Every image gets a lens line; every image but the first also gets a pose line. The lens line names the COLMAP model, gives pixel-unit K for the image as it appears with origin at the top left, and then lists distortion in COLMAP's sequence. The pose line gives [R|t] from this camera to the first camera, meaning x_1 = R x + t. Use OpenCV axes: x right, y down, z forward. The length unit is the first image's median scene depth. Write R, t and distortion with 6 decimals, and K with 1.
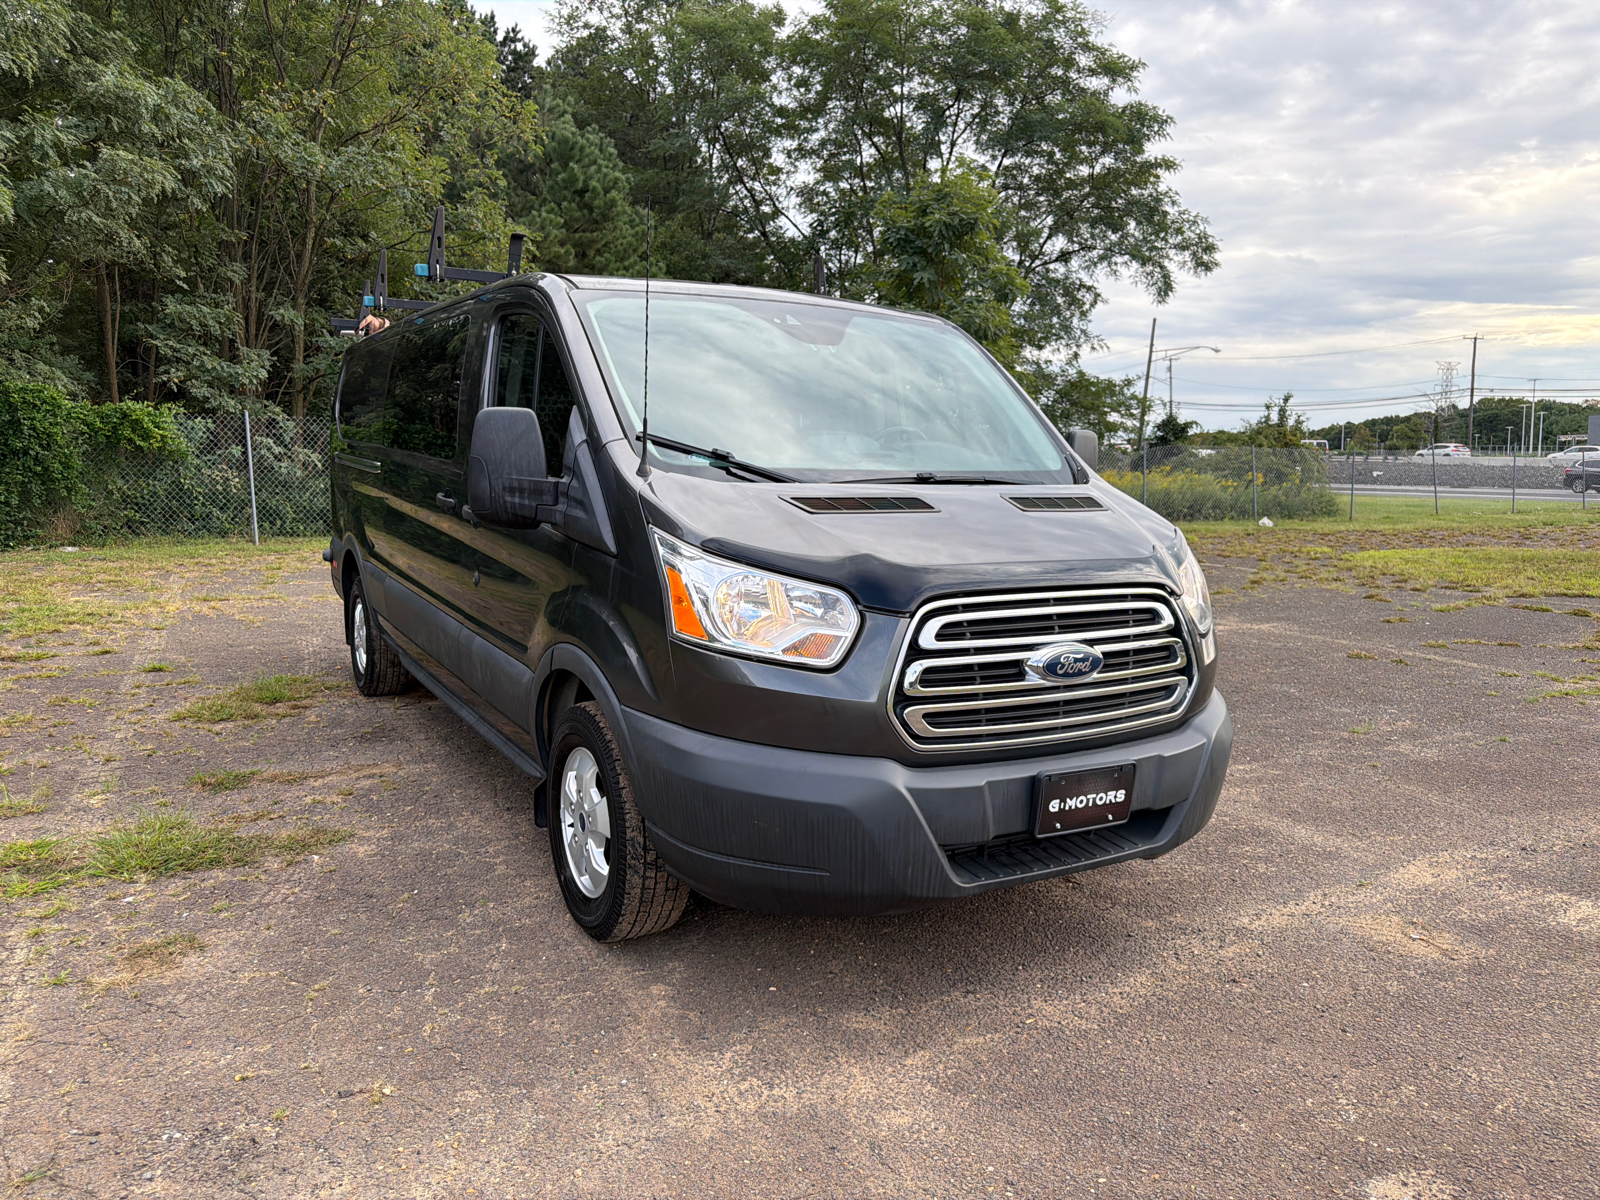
lens RADIAL K [[1148.8, 0, 782.4], [0, 1148.8, 621.9], [0, 0, 1]] dist [0.018216, -0.021172]
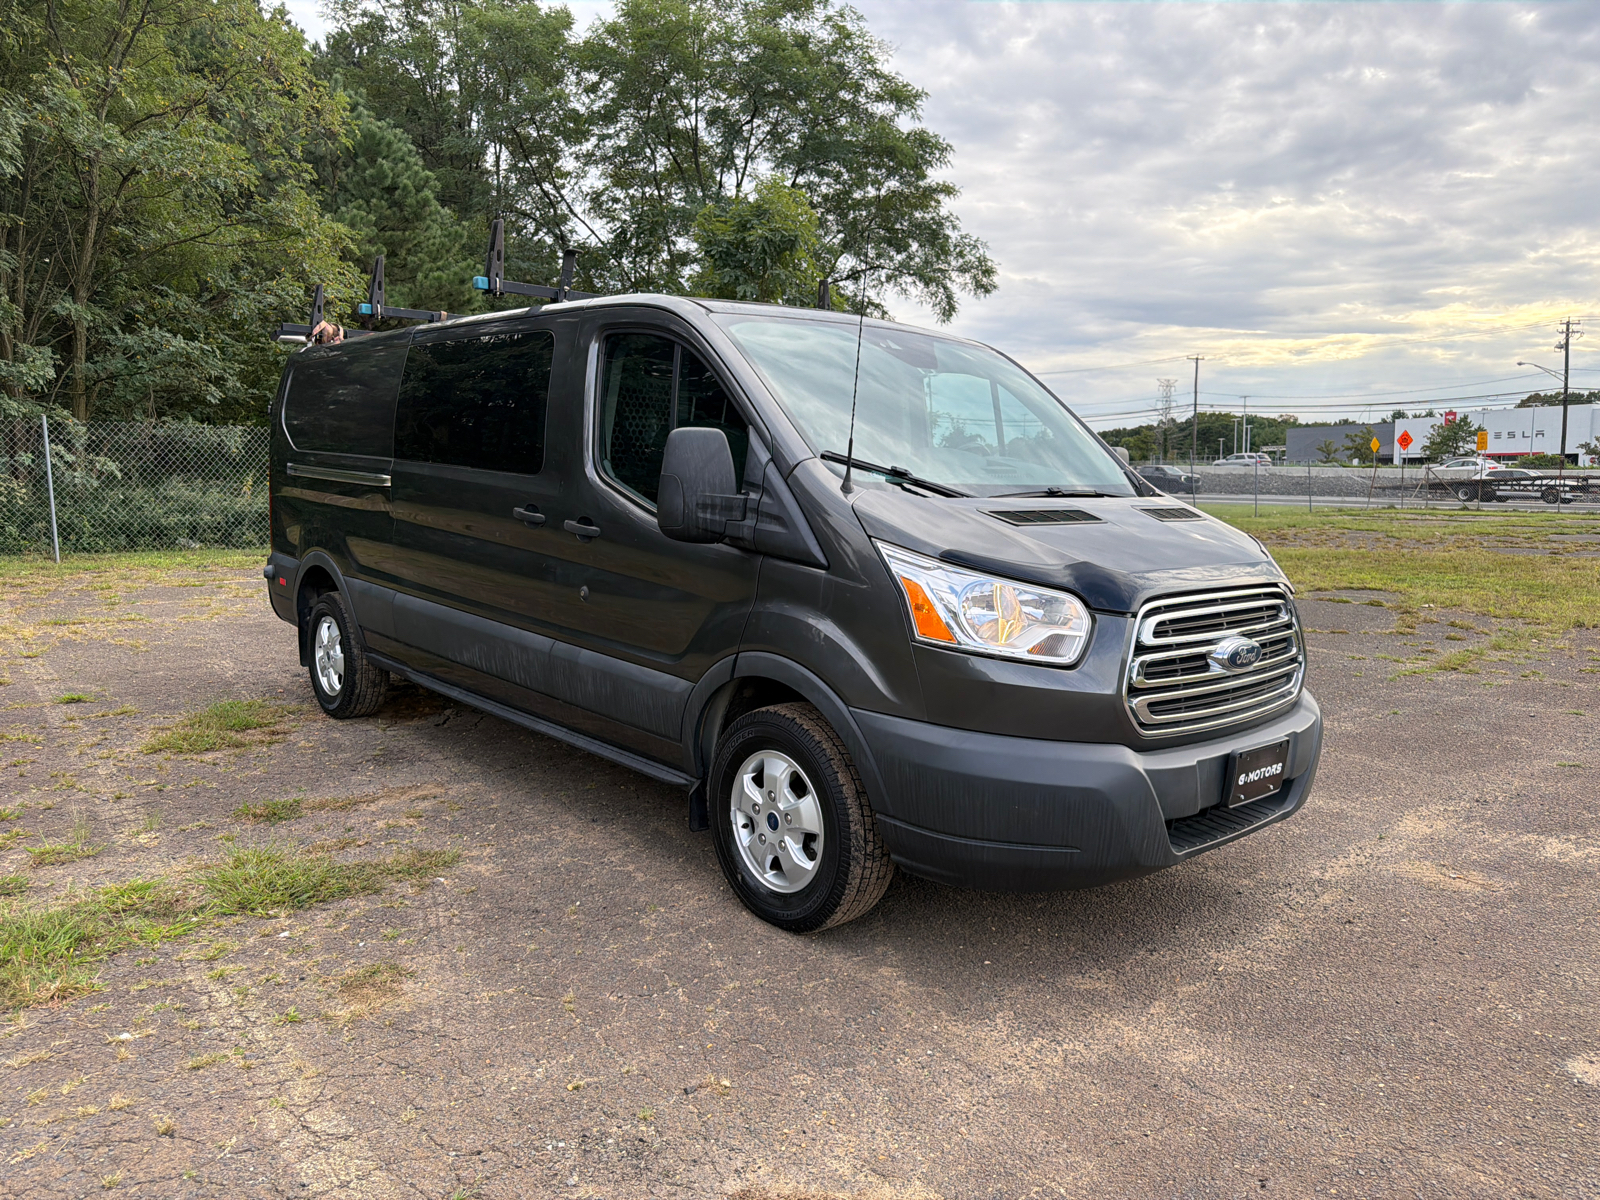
lens RADIAL K [[1148.8, 0, 796.0], [0, 1148.8, 618.4], [0, 0, 1]] dist [0.018216, -0.021172]
pose [[0.977883, -0.025506, 0.207594, -0.216786], [0.027468, 0.999601, -0.006573, -0.002410], [-0.207343, 0.012130, 0.978193, -0.017567]]
